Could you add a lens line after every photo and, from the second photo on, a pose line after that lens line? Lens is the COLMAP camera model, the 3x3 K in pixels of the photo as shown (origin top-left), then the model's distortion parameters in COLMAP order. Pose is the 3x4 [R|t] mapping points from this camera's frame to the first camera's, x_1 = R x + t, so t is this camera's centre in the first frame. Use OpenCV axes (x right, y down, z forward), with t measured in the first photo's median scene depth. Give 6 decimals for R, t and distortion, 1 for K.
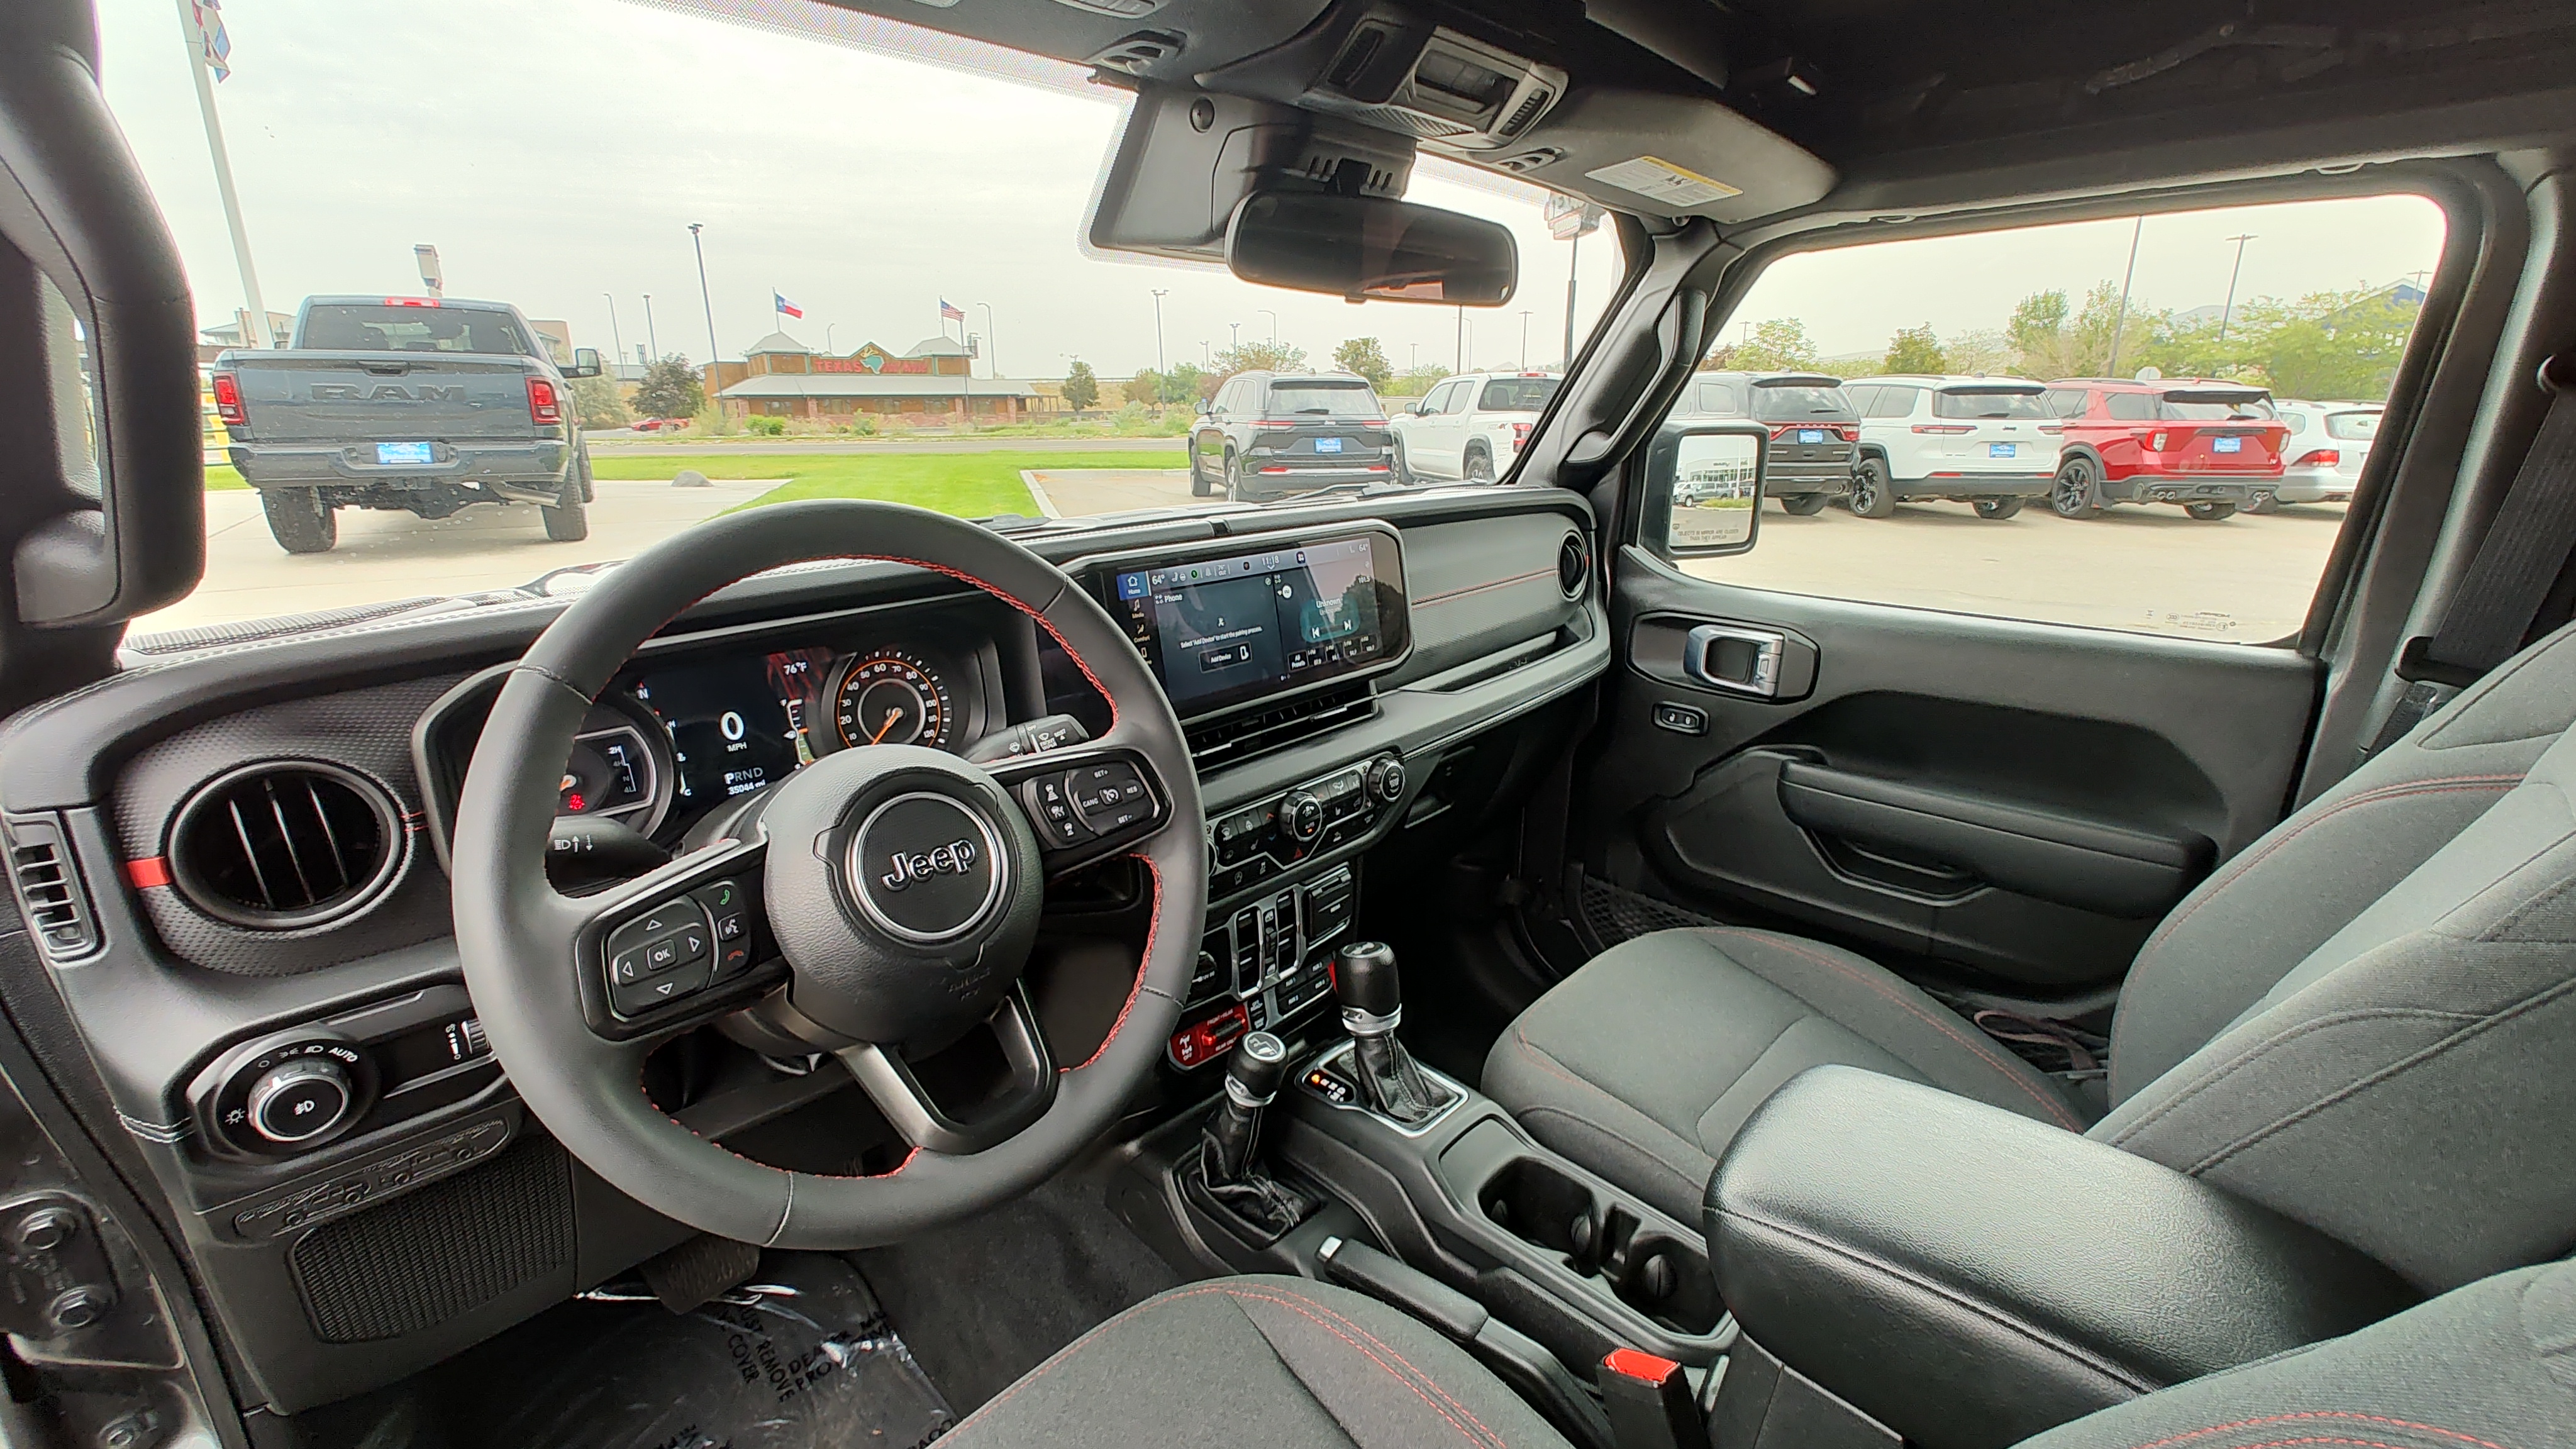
lens RADIAL K [[1085.0, 0, 1282.1], [0, 1085.0, 732.3], [0, 0, 1]] dist [-0.009517, 0.002033]
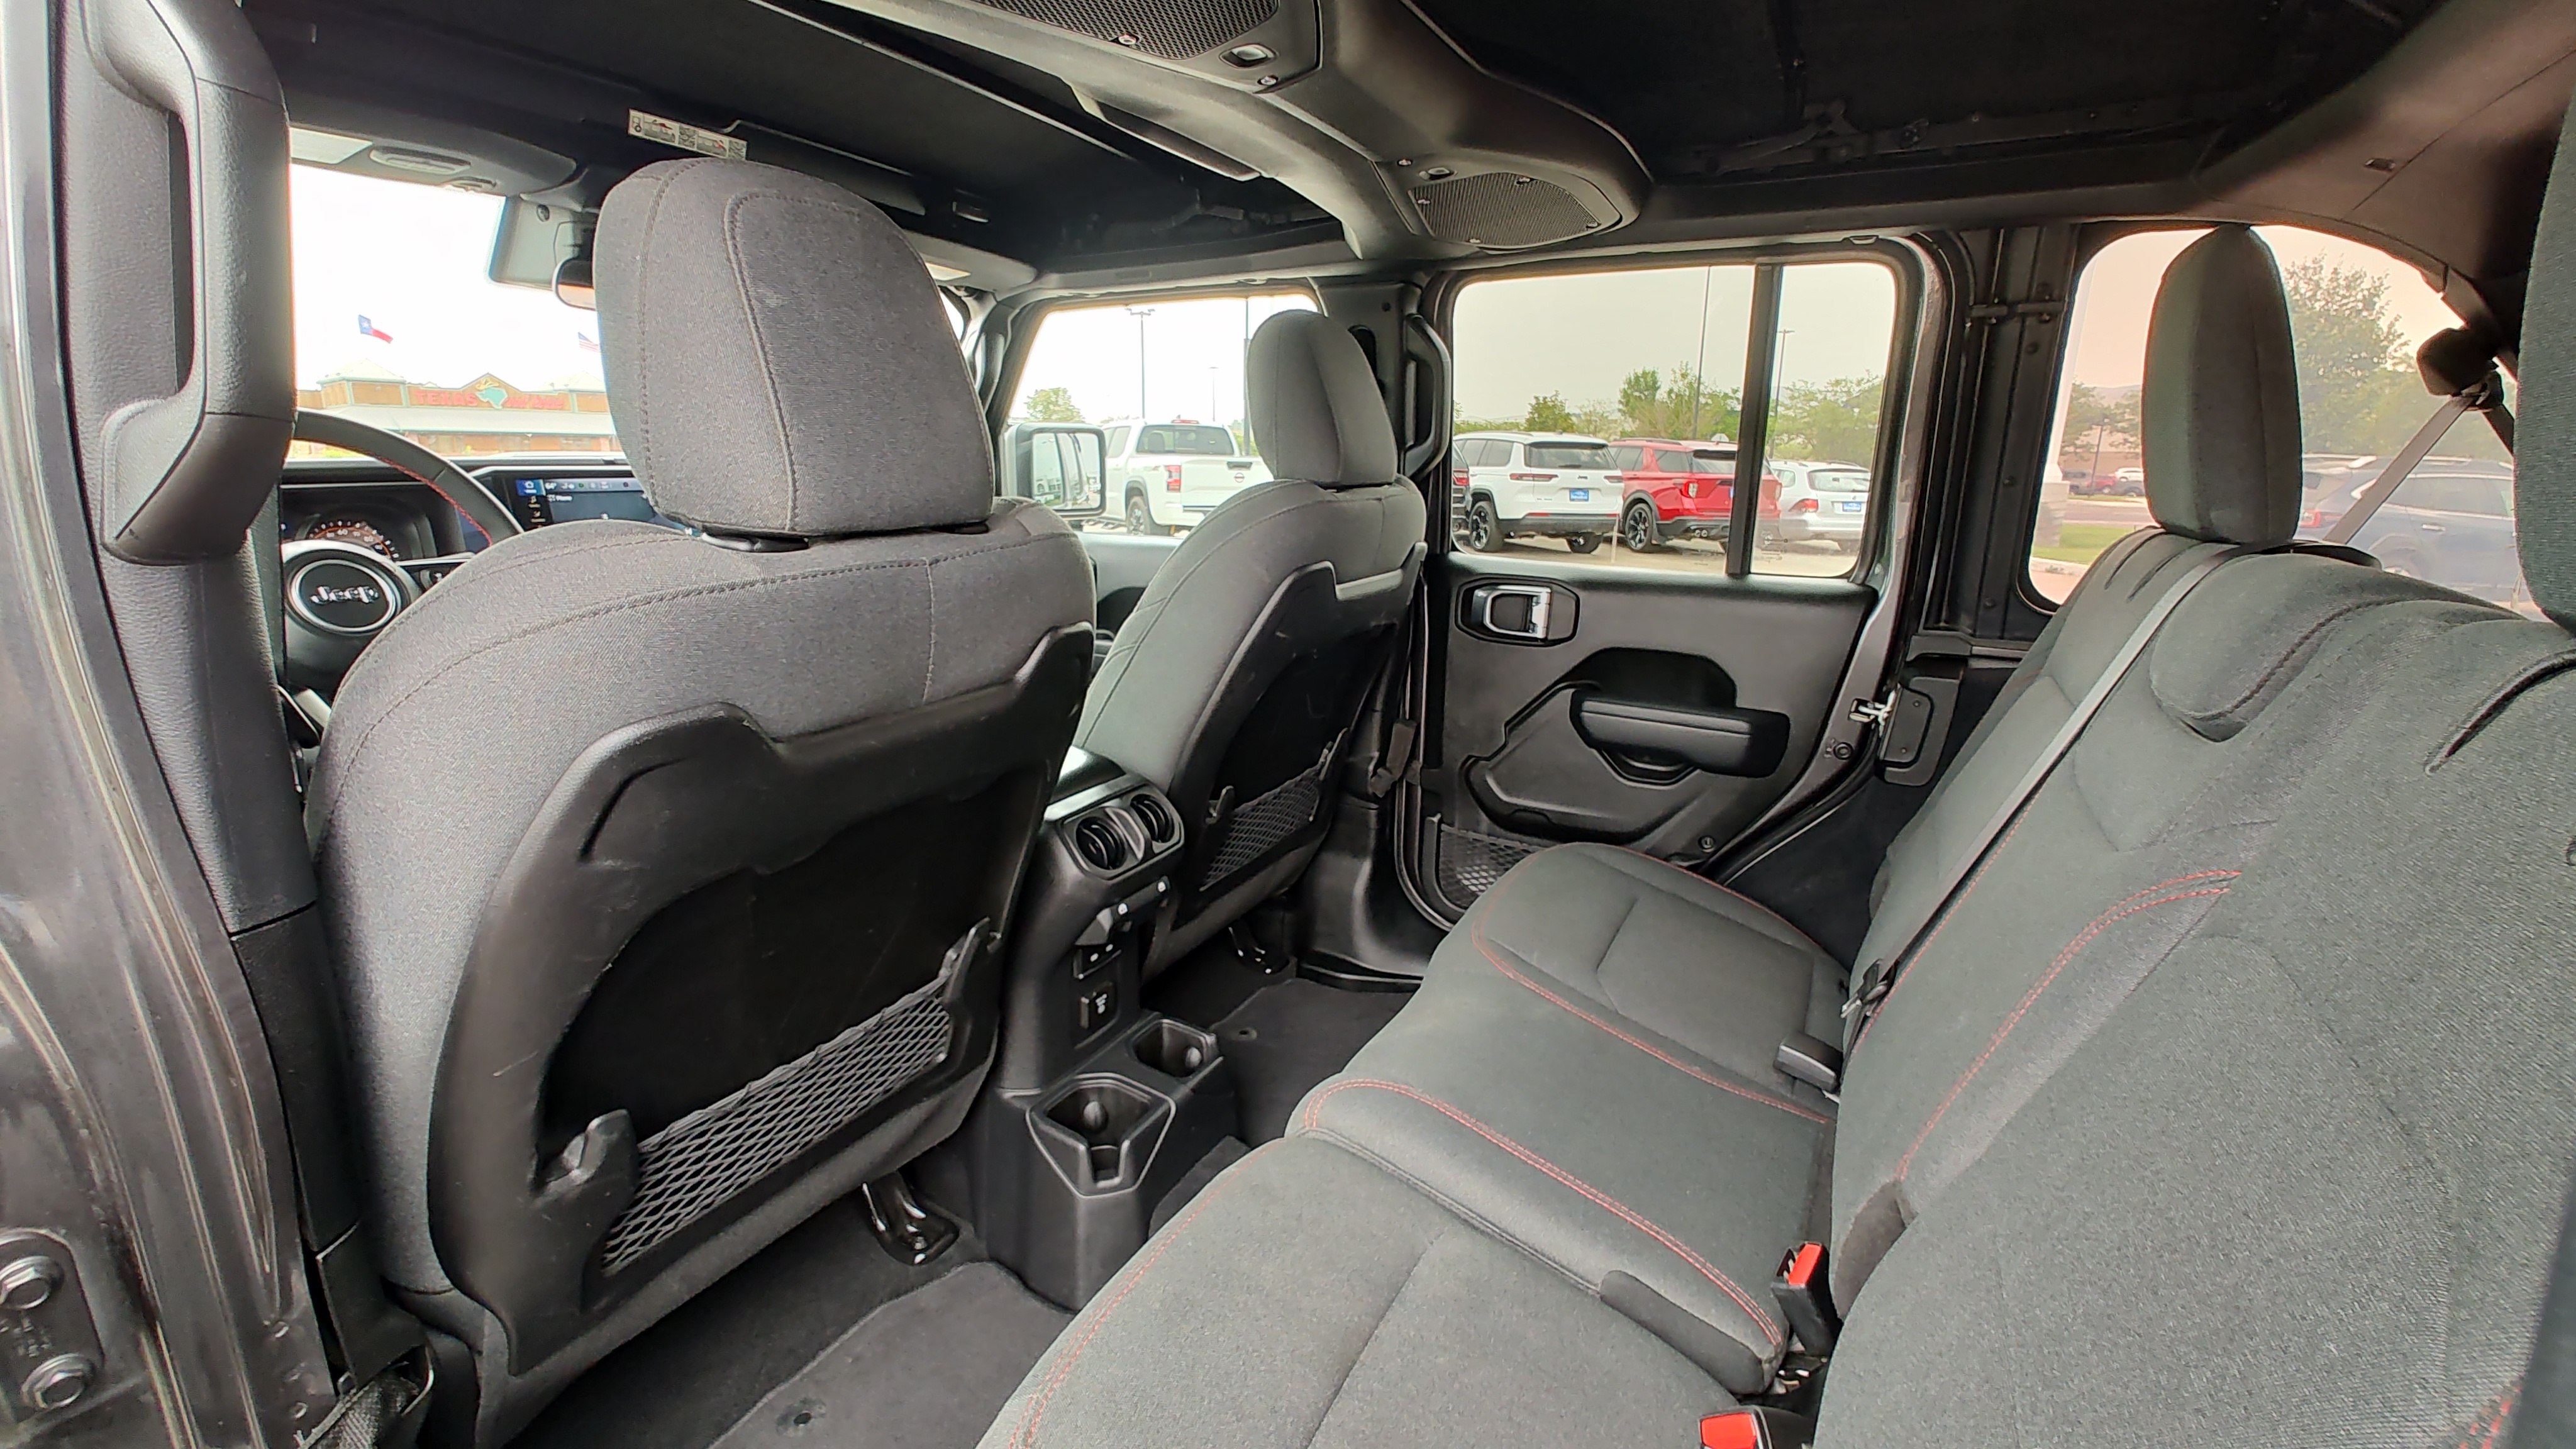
lens RADIAL K [[1085.0, 0, 1313.6], [0, 1085.0, 723.5], [0, 0, 1]] dist [-0.009517, 0.002033]
pose [[0.957567, -0.049434, 0.283941, 0.433289], [0.063795, 0.997098, -0.041547, 0.305444], [-0.281063, 0.057898, 0.957941, -0.733498]]
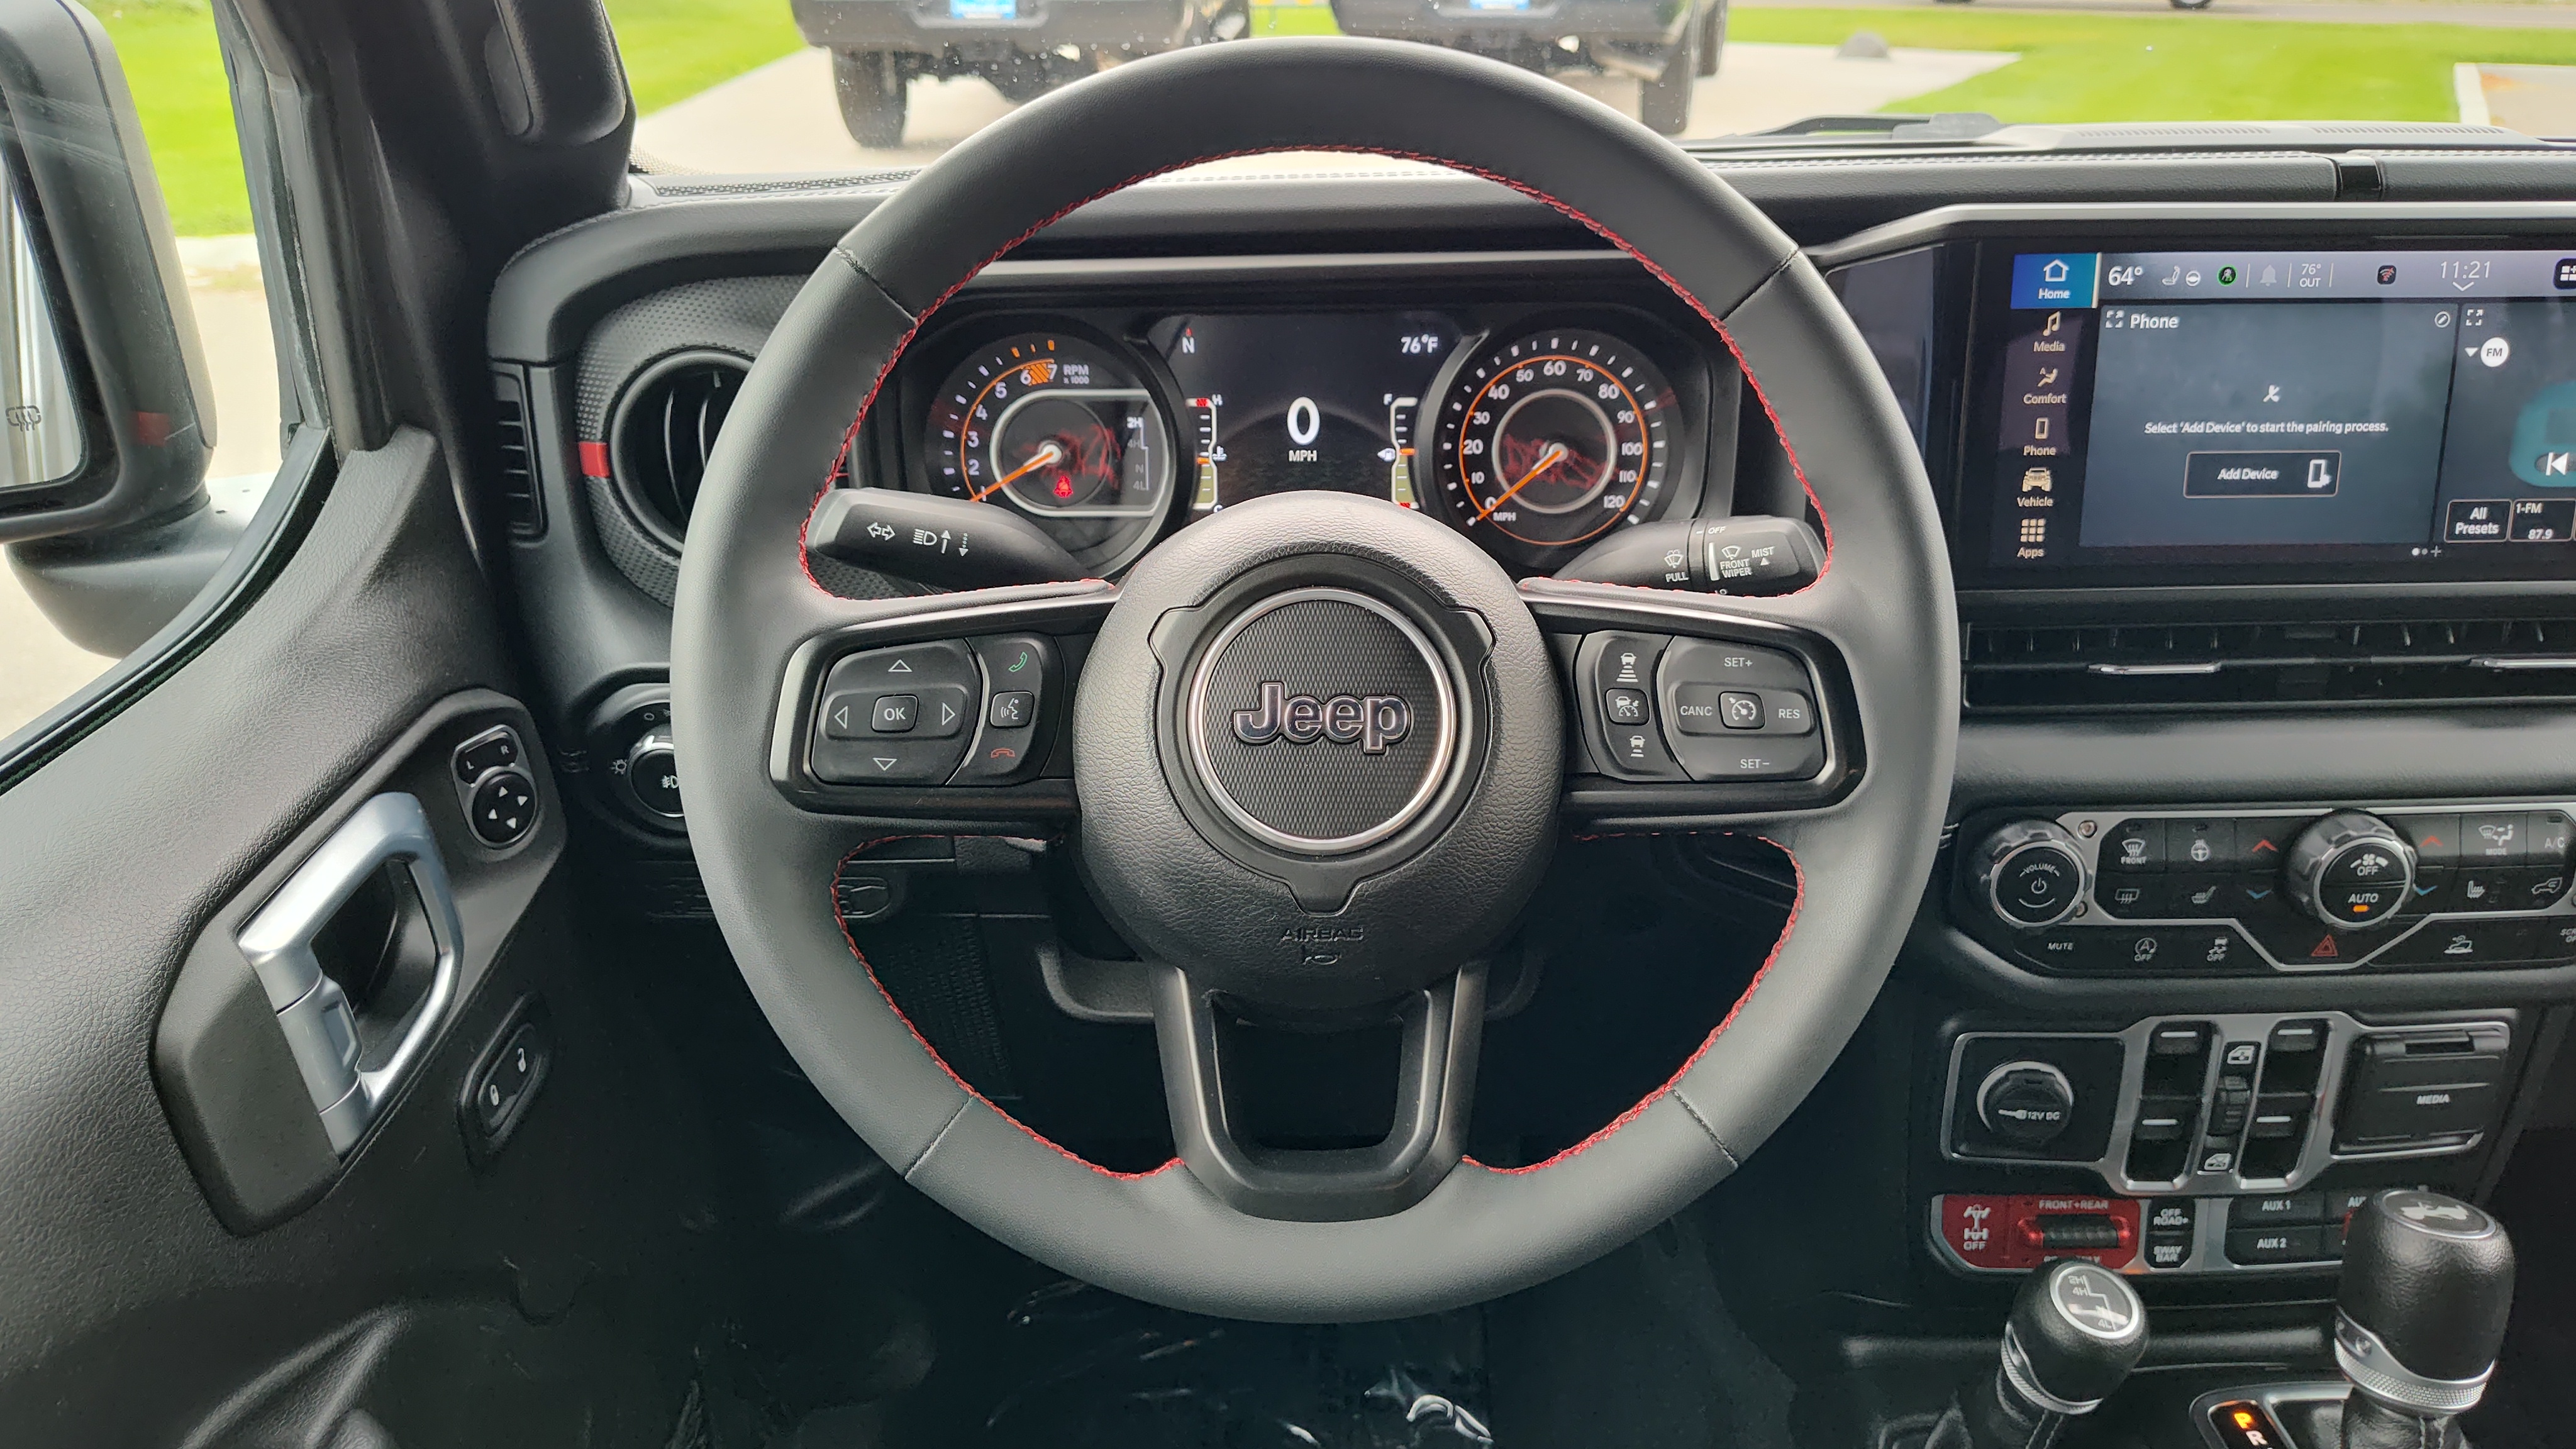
lens RADIAL K [[1783.1, 0, 1310.8], [0, 1783.1, 718.6], [0, 0, 1]] dist [-0.005124, -0.014062]
pose [[0.708200, 0.287334, -0.644897, 0.154451], [-0.205319, 0.957777, 0.201264, -0.036912], [0.675498, -0.010125, 0.737293, 0.184448]]
